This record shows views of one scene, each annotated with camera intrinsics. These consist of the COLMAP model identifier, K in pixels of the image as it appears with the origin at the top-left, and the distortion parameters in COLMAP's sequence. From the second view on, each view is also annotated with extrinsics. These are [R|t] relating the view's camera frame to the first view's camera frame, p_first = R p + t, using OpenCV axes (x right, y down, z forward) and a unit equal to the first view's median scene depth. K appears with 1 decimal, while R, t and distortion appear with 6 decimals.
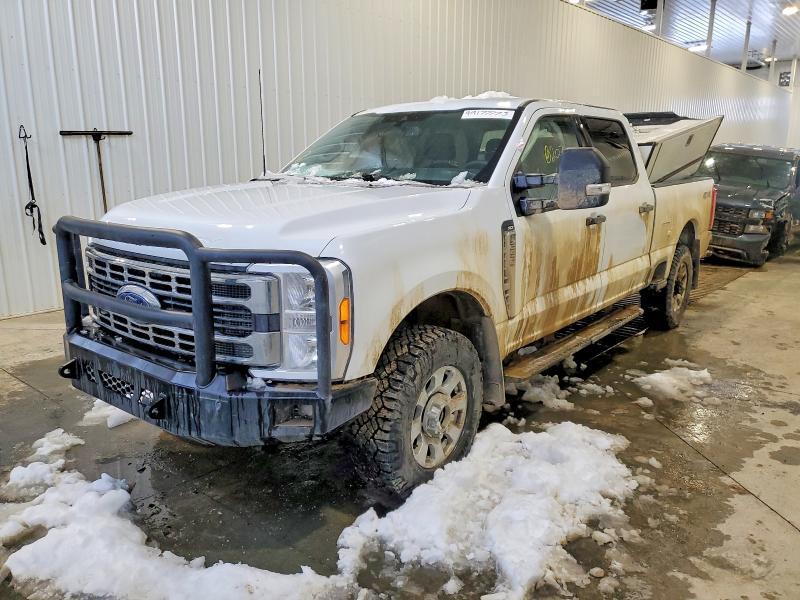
lens RADIAL K [[625.3, 0, 399.7], [0, 625.3, 299.3], [0, 0, 1]] dist [0.013686, 0.007798]
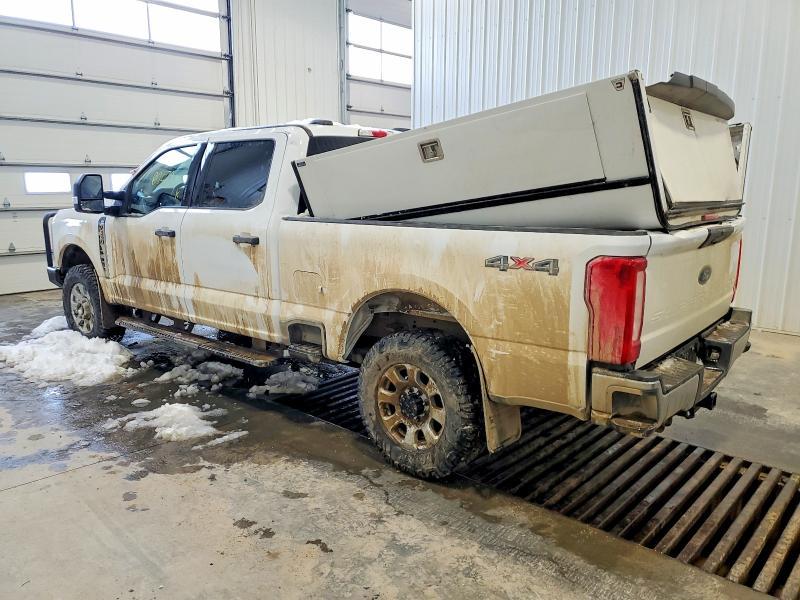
lens RADIAL K [[625.3, 0, 398.3], [0, 625.3, 301.4], [0, 0, 1]] dist [0.013686, 0.007798]
pose [[-0.032047, 0.187585, -0.981726, 1.439065], [-0.220118, 0.956789, 0.190005, -0.315698], [0.974947, 0.222185, 0.010628, 1.407529]]
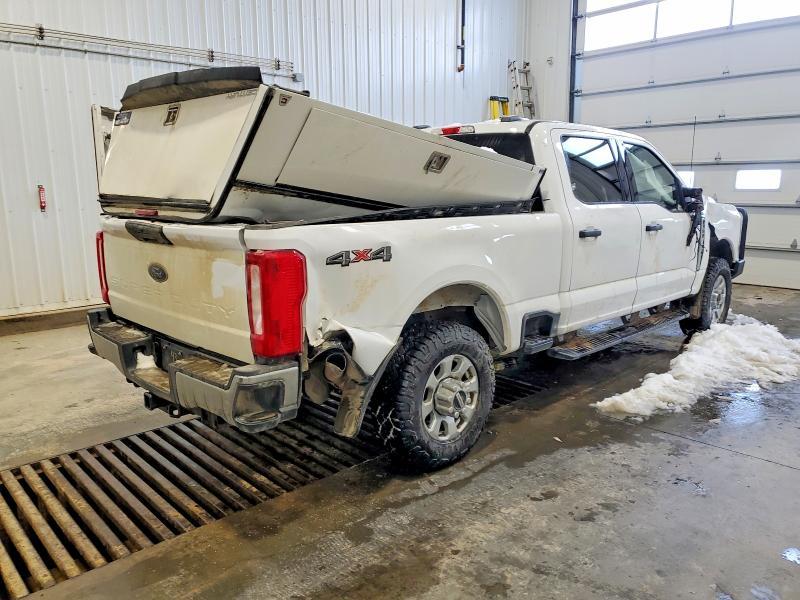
lens RADIAL K [[625.3, 0, 398.6], [0, 625.3, 302.5], [0, 0, 1]] dist [0.013686, 0.007798]
pose [[-0.991684, -0.018115, 0.127414, 0.610344], [0.034150, 0.917510, 0.396243, -0.474319], [-0.124082, 0.397299, -0.909262, 2.144268]]
